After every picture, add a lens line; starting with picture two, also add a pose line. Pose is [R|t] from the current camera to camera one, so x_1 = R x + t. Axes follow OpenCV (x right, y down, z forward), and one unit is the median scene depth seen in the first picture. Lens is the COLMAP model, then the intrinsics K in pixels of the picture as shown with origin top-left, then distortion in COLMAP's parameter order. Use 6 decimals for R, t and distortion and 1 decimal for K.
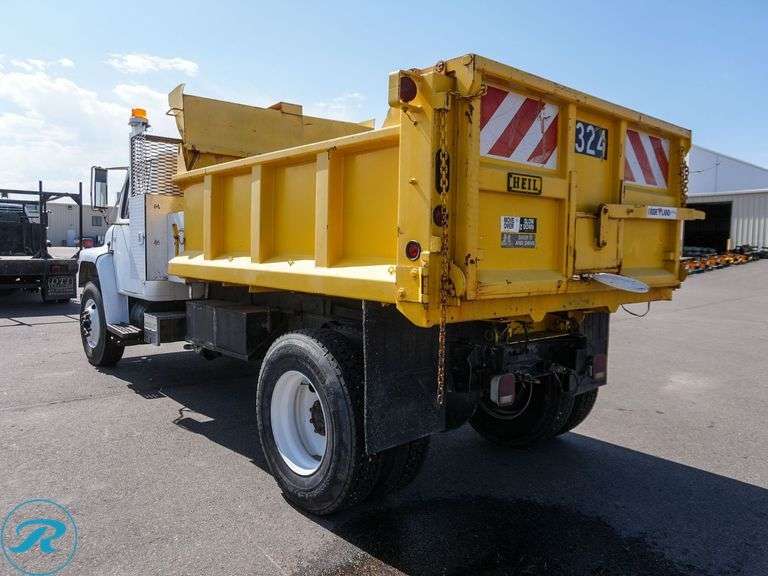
lens RADIAL K [[573.8, 0, 389.3], [0, 573.8, 289.0], [0, 0, 1]] dist [0.008295, 0.001091]
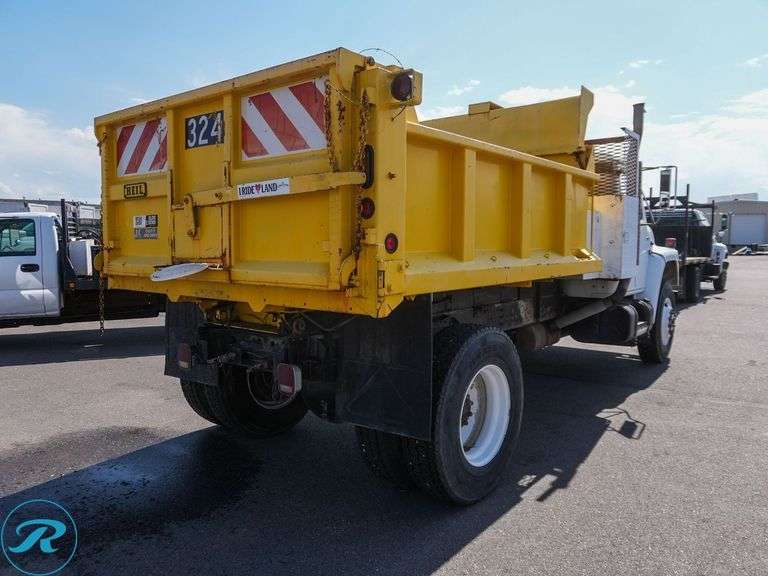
lens RADIAL K [[573.8, 0, 389.2], [0, 573.8, 285.9], [0, 0, 1]] dist [0.008295, 0.001091]
pose [[0.177001, 0.056497, -0.982588, 1.523822], [-0.068633, 0.996629, 0.044941, -0.059402], [0.981815, 0.059483, 0.180282, 1.245932]]
